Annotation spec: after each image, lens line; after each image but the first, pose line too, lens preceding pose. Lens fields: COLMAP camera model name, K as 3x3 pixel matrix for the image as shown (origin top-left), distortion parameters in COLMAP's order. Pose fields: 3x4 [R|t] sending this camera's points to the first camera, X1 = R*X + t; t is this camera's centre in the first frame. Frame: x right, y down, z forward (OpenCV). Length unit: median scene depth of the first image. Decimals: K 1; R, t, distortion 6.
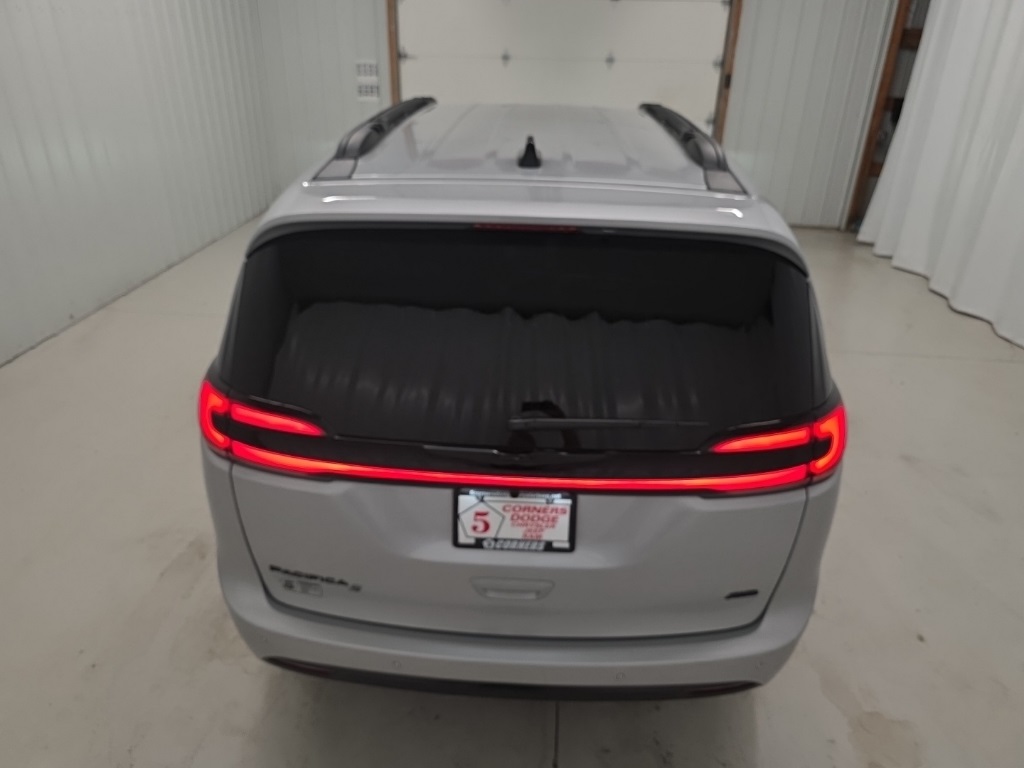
lens RADIAL K [[720.7, 0, 489.5], [0, 720.7, 396.2], [0, 0, 1]] dist [0.040700, -0.046047]
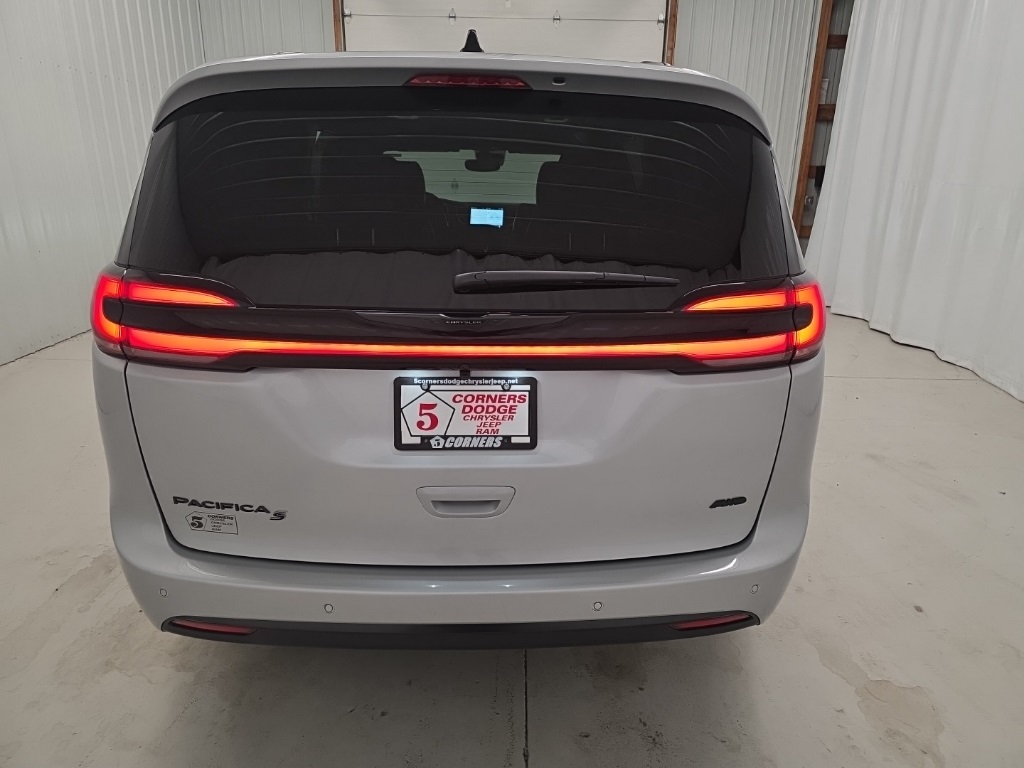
lens RADIAL K [[720.7, 0, 505.3], [0, 720.7, 384.4], [0, 0, 1]] dist [0.040700, -0.046047]
pose [[0.996265, -0.024452, 0.082810, 0.010333], [0.037369, 0.986695, -0.158230, 0.270587], [-0.077839, 0.160734, 0.983924, 0.141647]]
